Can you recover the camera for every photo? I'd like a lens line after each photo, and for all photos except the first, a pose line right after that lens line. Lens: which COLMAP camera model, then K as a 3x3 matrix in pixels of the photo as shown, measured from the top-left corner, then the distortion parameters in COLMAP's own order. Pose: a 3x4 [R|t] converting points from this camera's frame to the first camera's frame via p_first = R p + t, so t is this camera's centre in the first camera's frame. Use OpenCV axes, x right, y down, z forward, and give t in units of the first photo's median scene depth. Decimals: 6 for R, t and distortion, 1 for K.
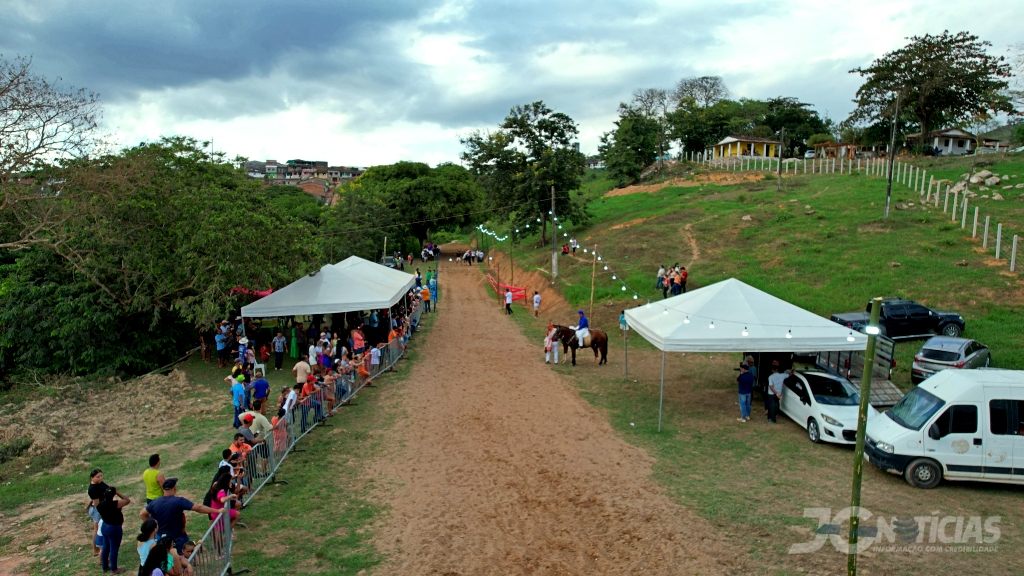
lens RADIAL K [[645.3, 0, 512.0], [0, 645.3, 288.0], [0, 0, 1]] dist [-0.082292, 0.069716]
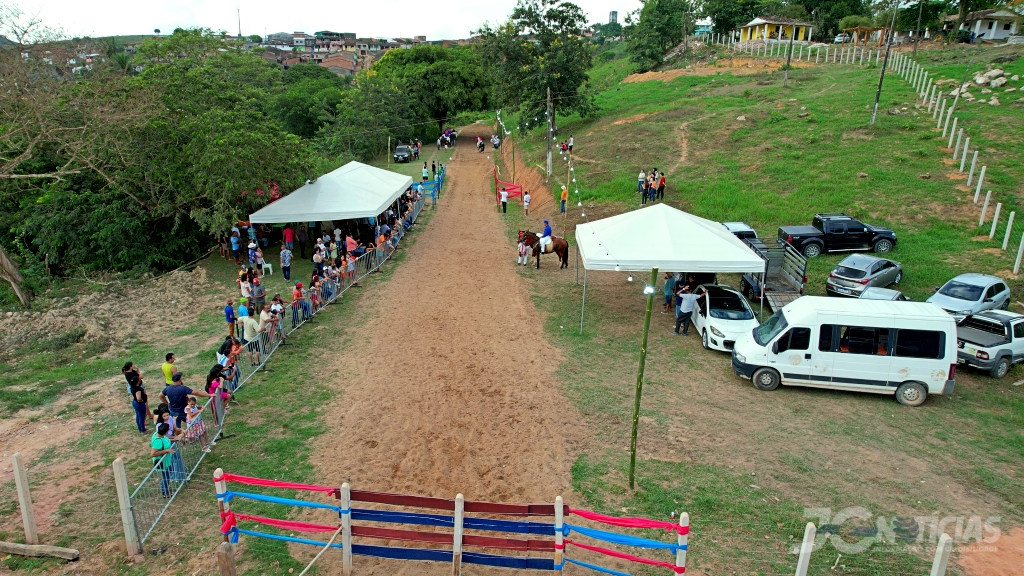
lens RADIAL K [[645.3, 0, 512.0], [0, 645.3, 288.0], [0, 0, 1]] dist [-0.082292, 0.069716]
pose [[0.998385, 0.019918, -0.053195, 0.112518], [-0.009331, 0.981292, 0.192300, -0.065330], [0.056030, -0.191493, 0.979893, -0.125907]]
